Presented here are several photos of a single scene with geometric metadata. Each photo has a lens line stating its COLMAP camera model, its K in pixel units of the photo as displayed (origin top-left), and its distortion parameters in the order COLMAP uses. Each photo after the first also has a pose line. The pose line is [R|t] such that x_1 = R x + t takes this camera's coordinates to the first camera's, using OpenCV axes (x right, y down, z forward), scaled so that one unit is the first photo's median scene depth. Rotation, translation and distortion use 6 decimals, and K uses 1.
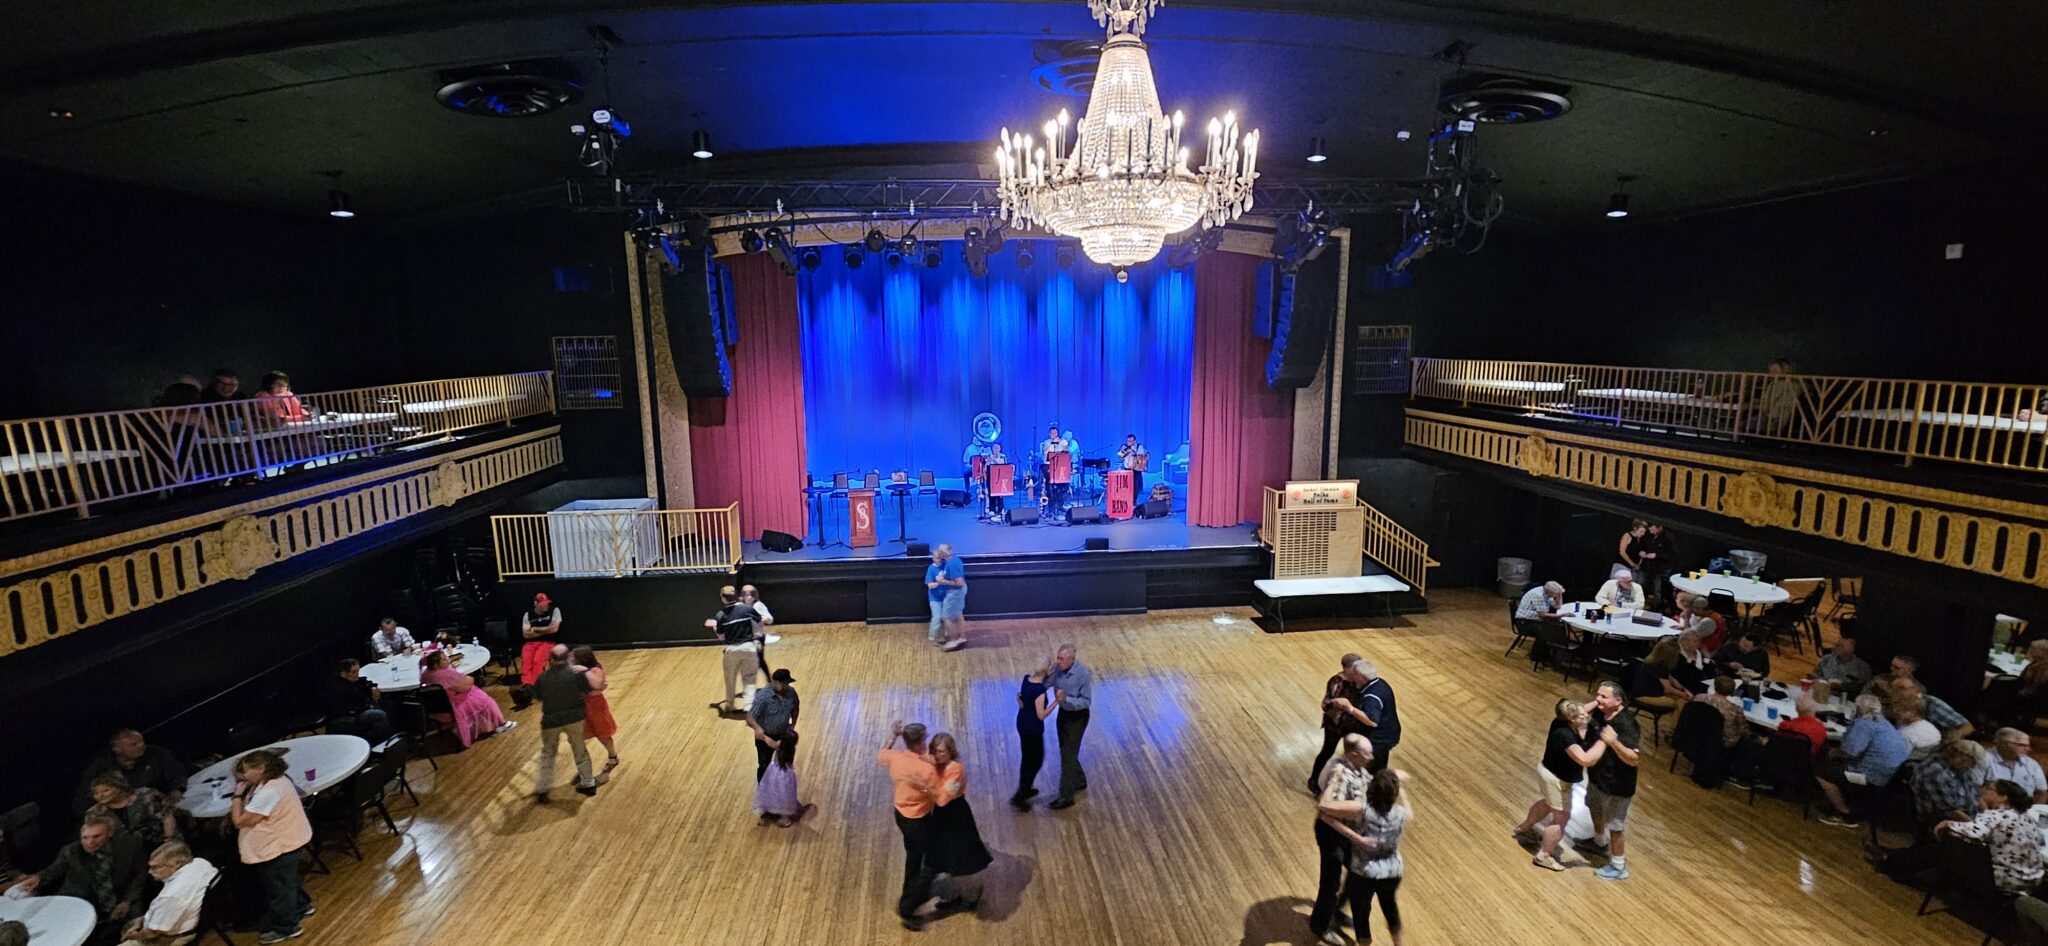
lens RADIAL K [[862.0, 0, 1011.1], [0, 862.0, 479.5], [0, 0, 1]] dist [-0.000104, -0.001189]
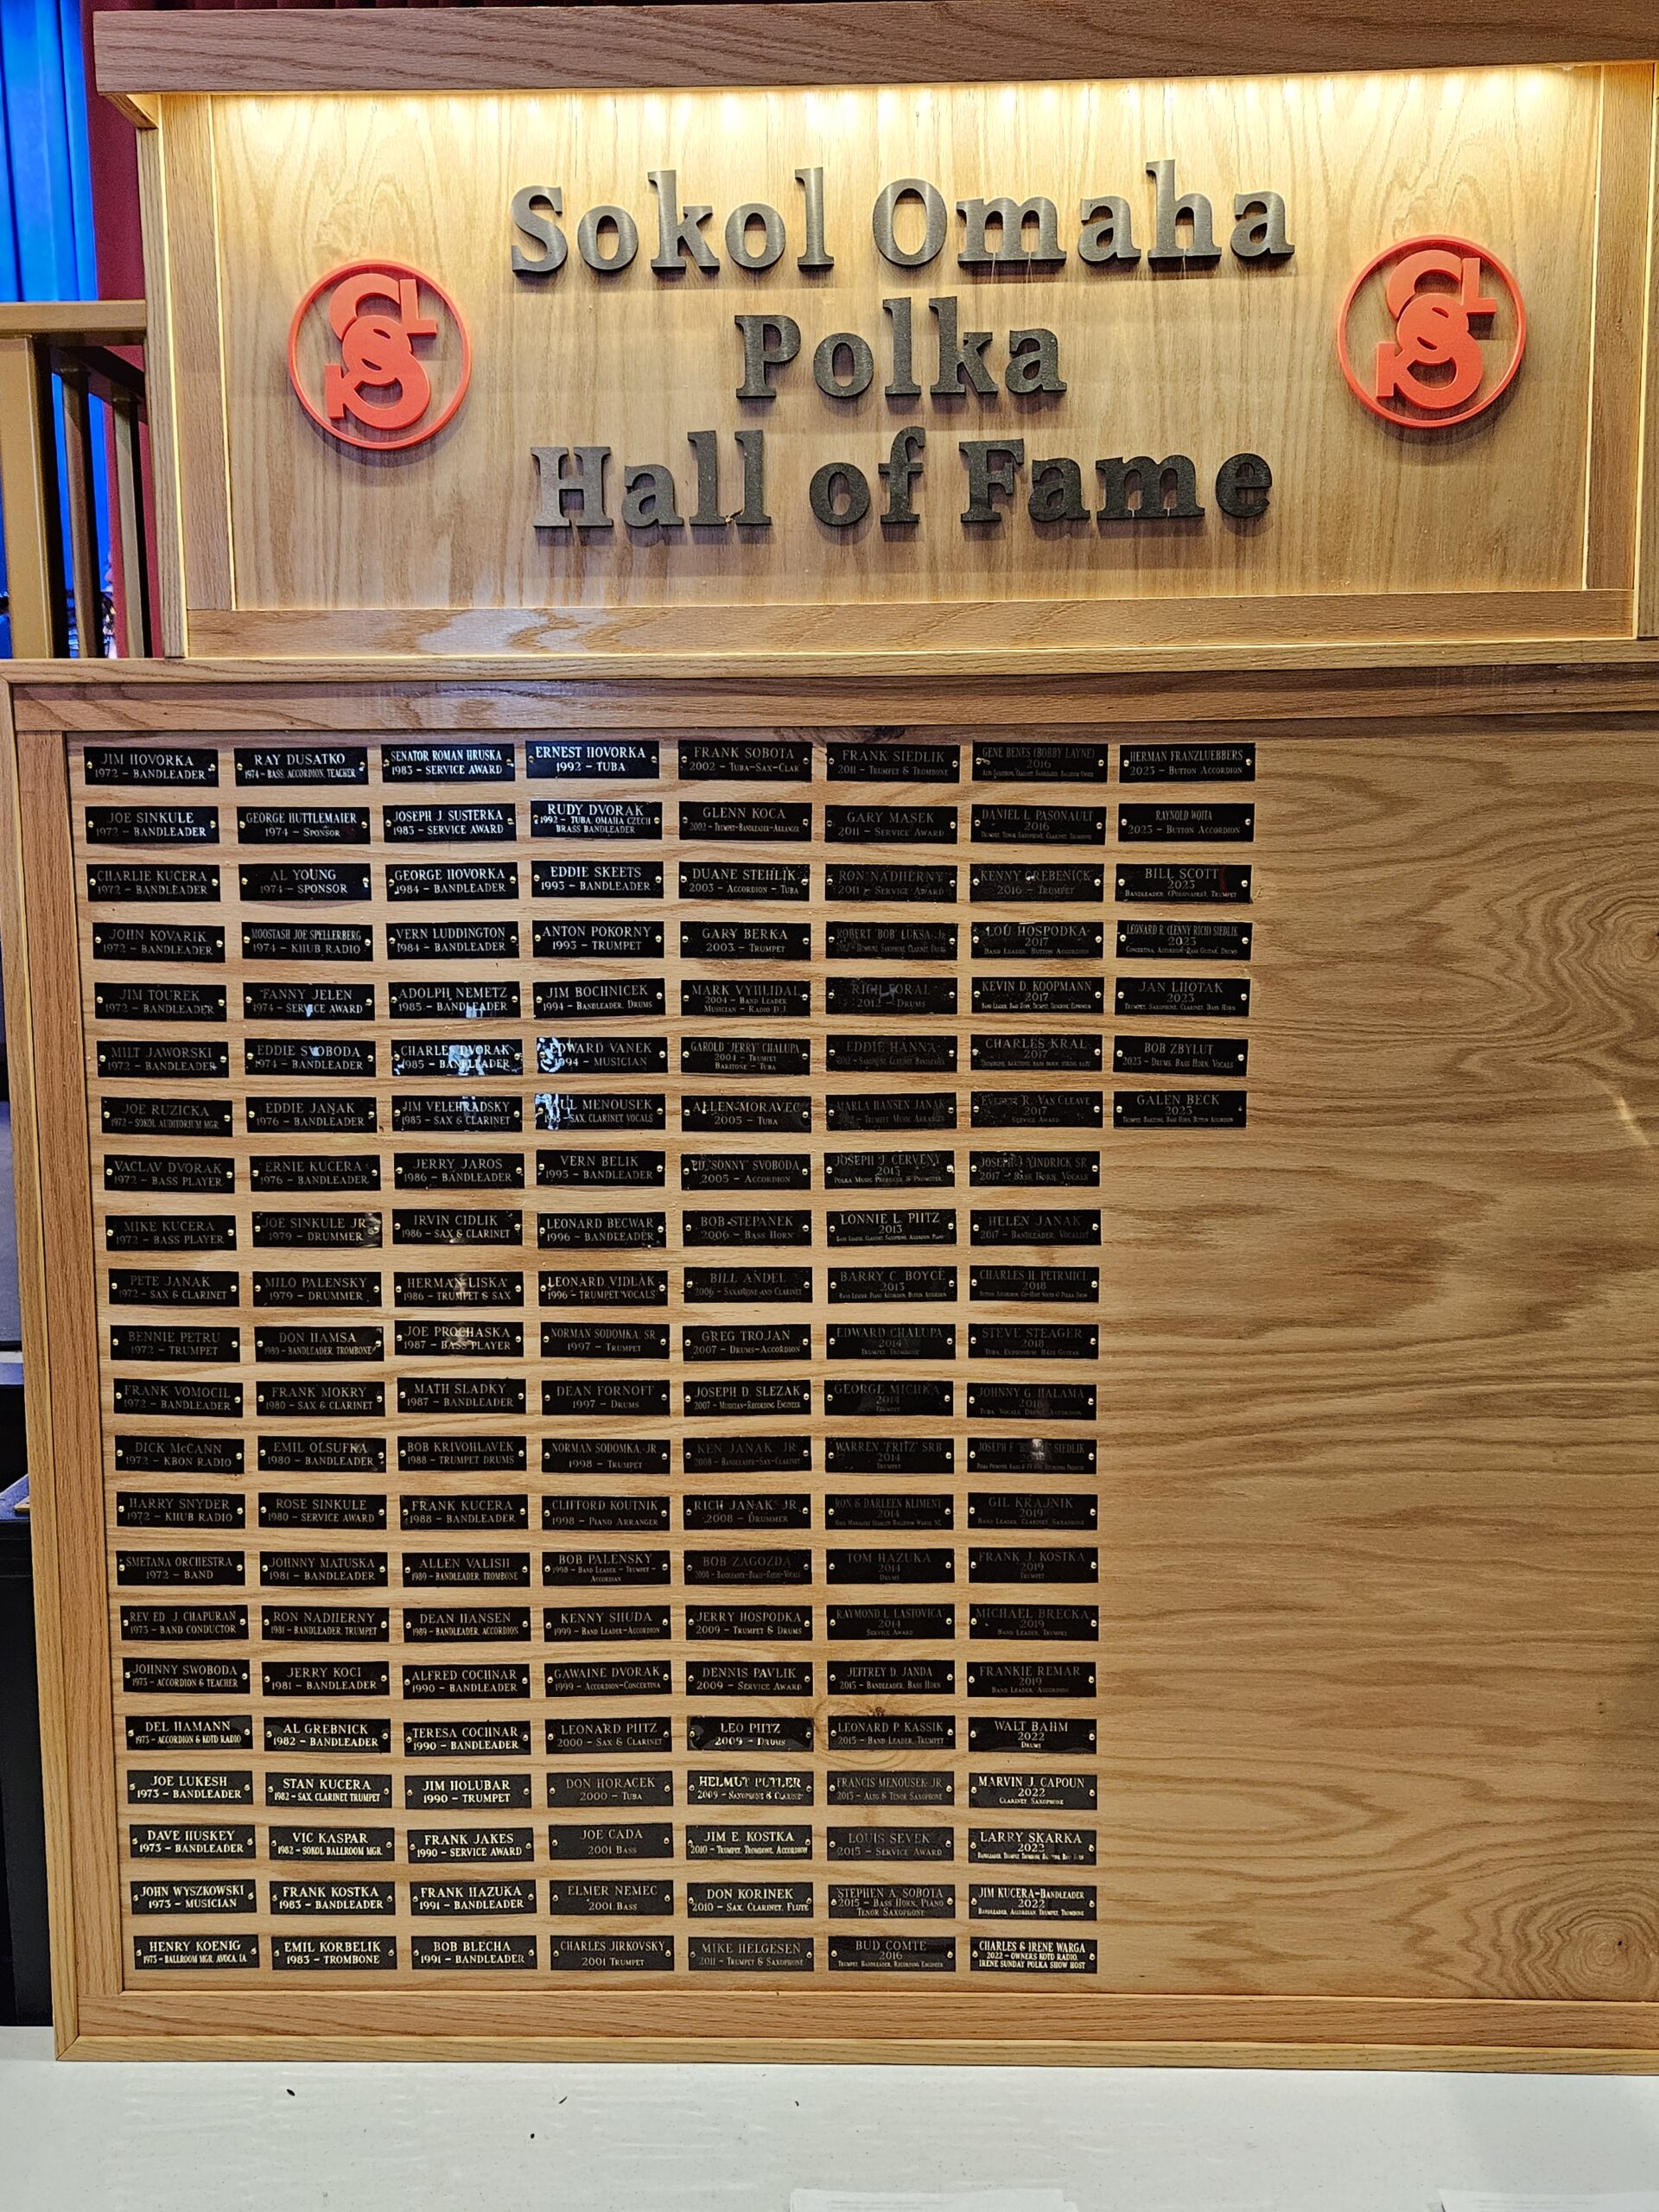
lens RADIAL K [[1526.0, 0, 835.0], [0, 1526.0, 1112.4], [0, 0, 1]] dist [0.056815, -0.040939]
pose [[0.994796, 0.014519, -0.100843, 0.424326], [-0.022266, 0.996850, -0.076124, 0.077245], [0.099420, 0.077973, 0.991986, 1.064088]]
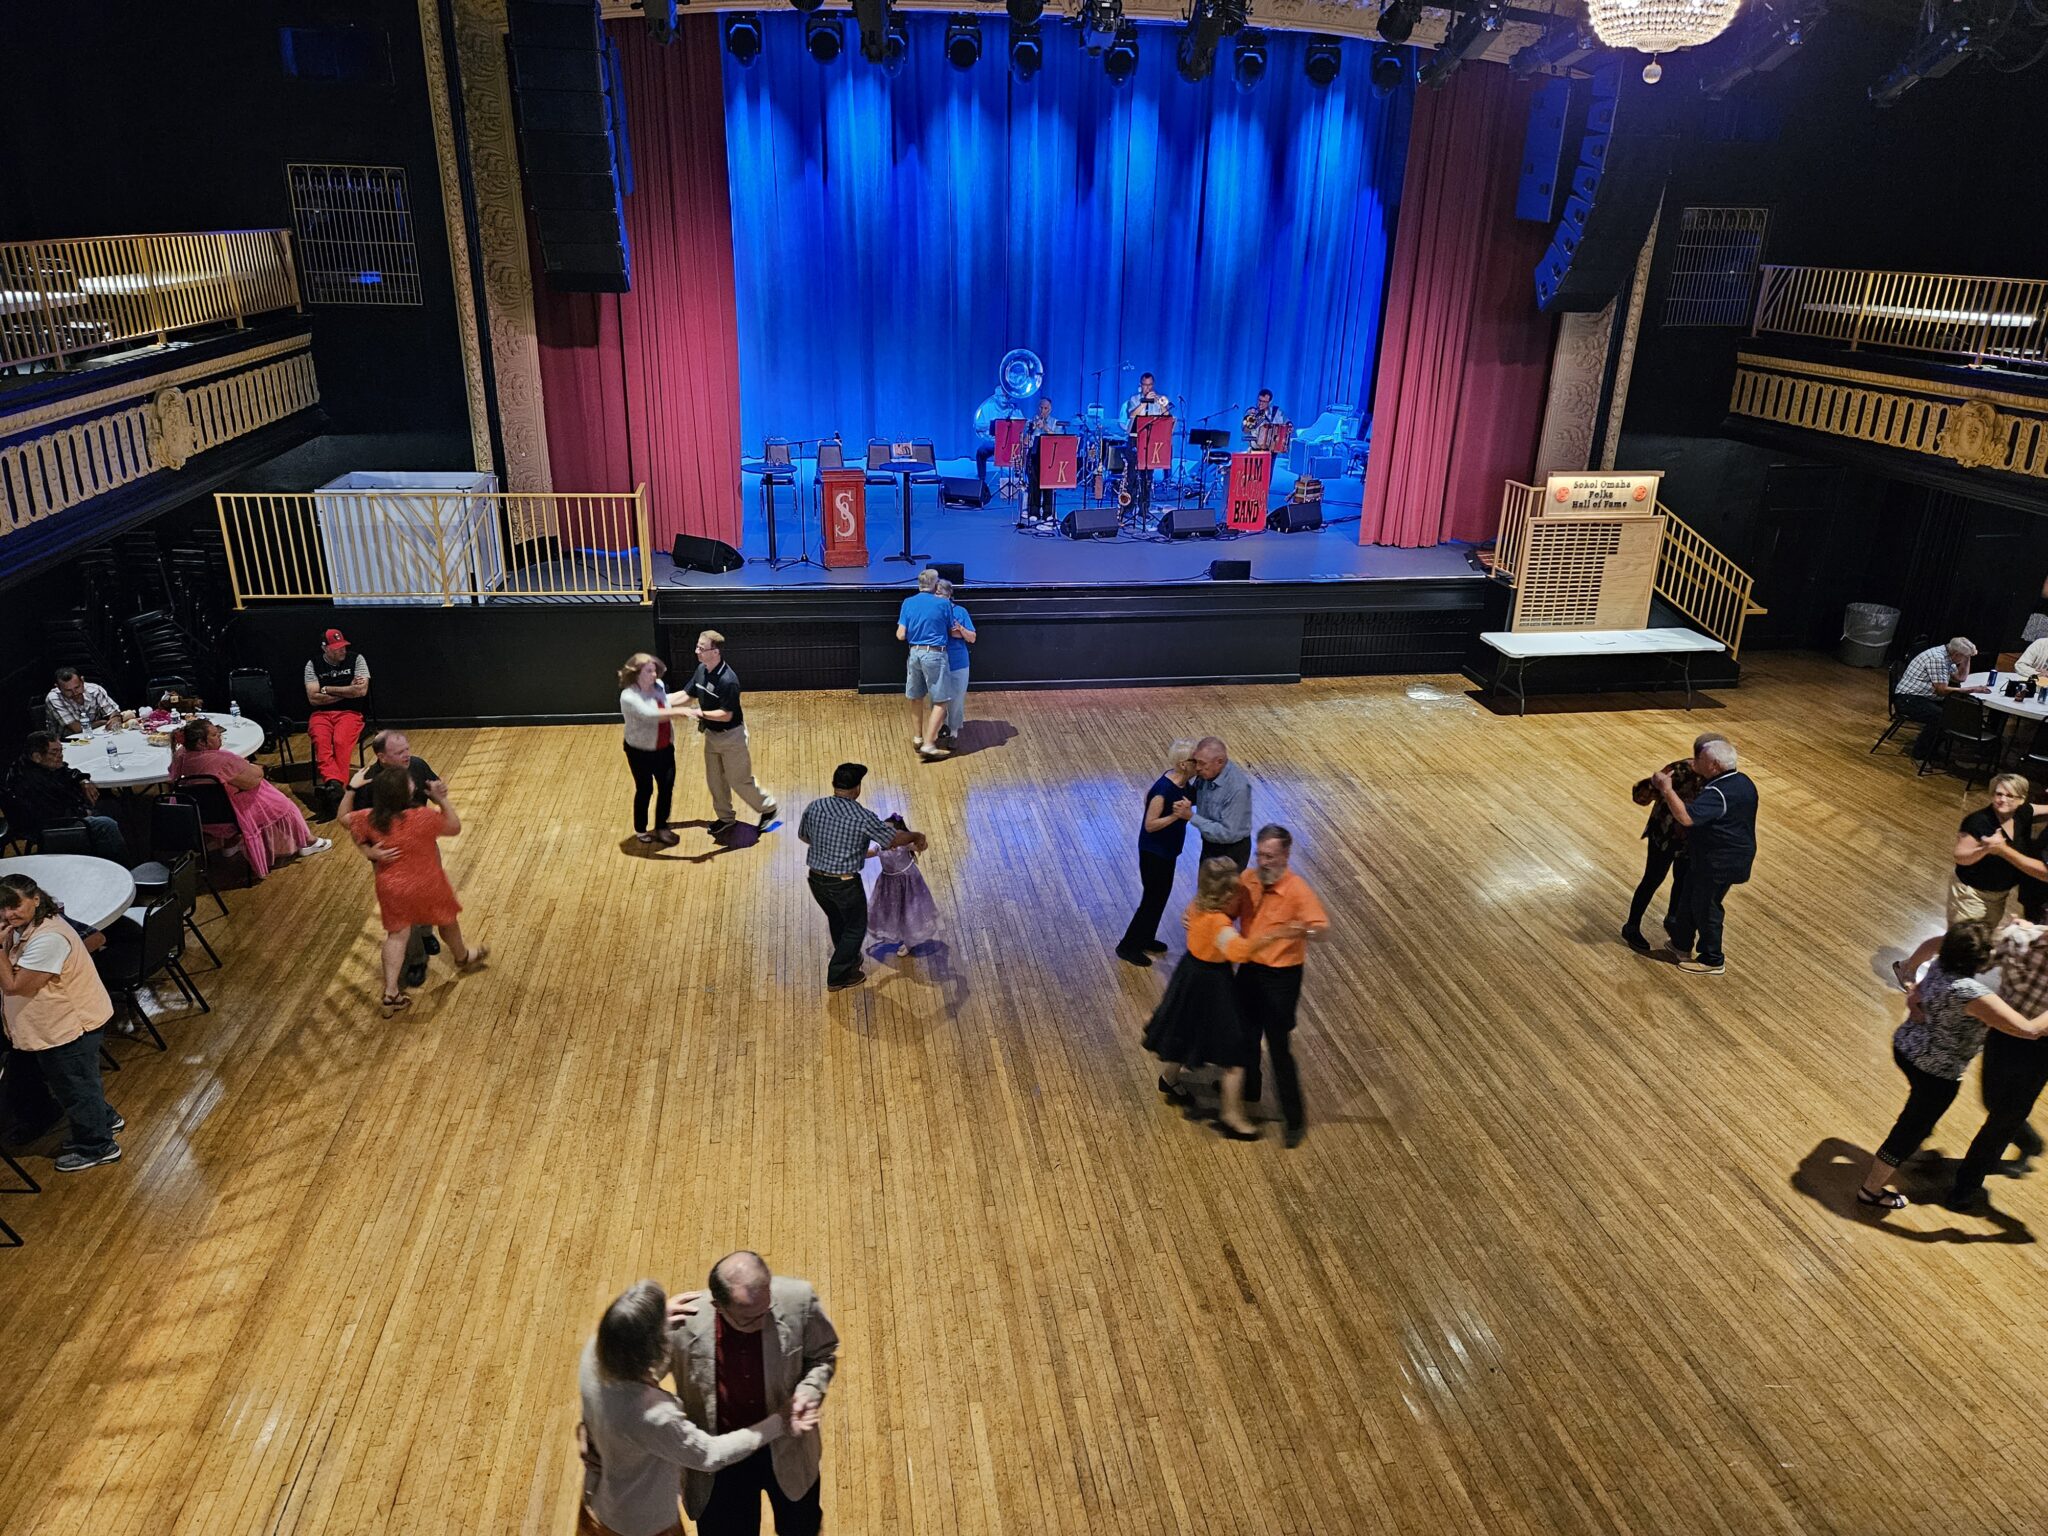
lens RADIAL K [[1412.8, 0, 1028.0], [0, 1412.8, 764.7], [0, 0, 1]] dist [0.056815, -0.040939]
pose [[0.996489, 0.009216, 0.083214, -0.153986], [-0.025658, 0.979714, 0.198751, 0.016998], [-0.079695, -0.200188, 0.976511, -0.004126]]
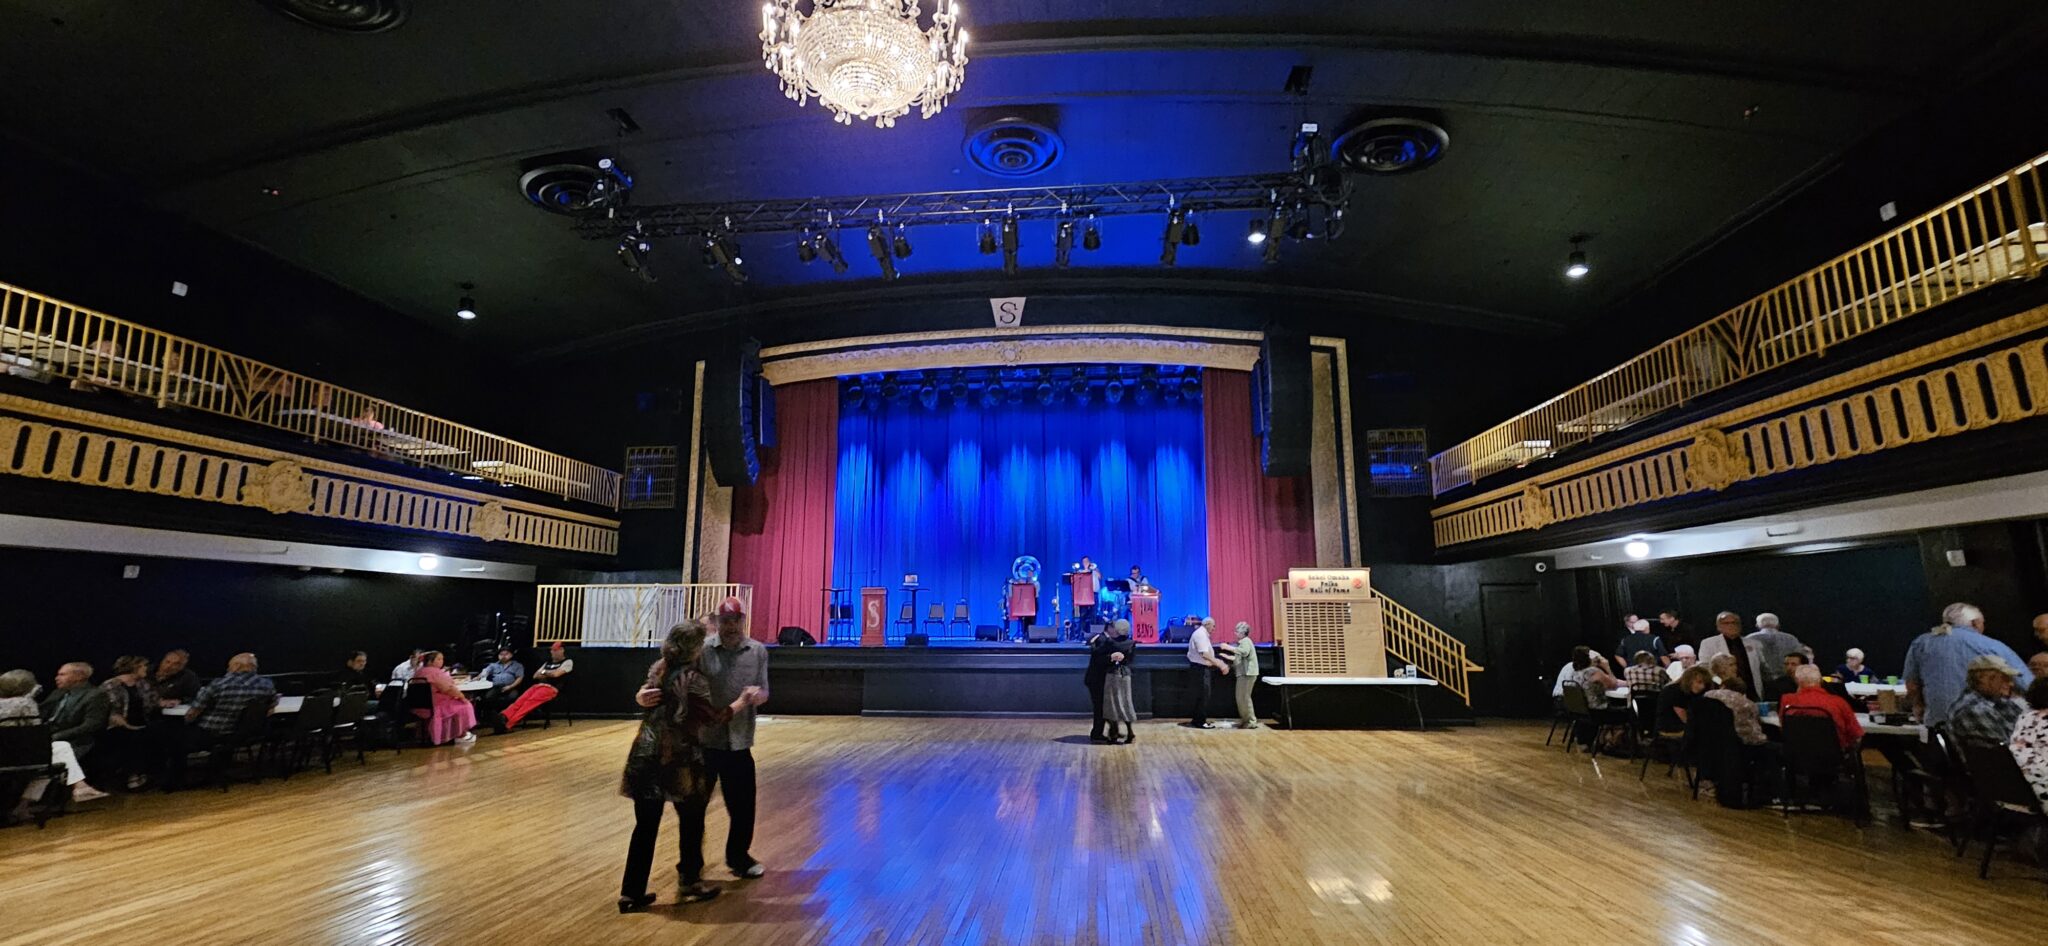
lens RADIAL K [[862.0, 0, 1017.7], [0, 862.0, 471.0], [0, 0, 1]] dist [-0.000104, -0.001189]
pose [[0.982295, -0.023021, -0.185921, 0.235870], [-0.042180, 0.939762, -0.339216, 0.273728], [0.182531, 0.341052, 0.922153, 0.030515]]
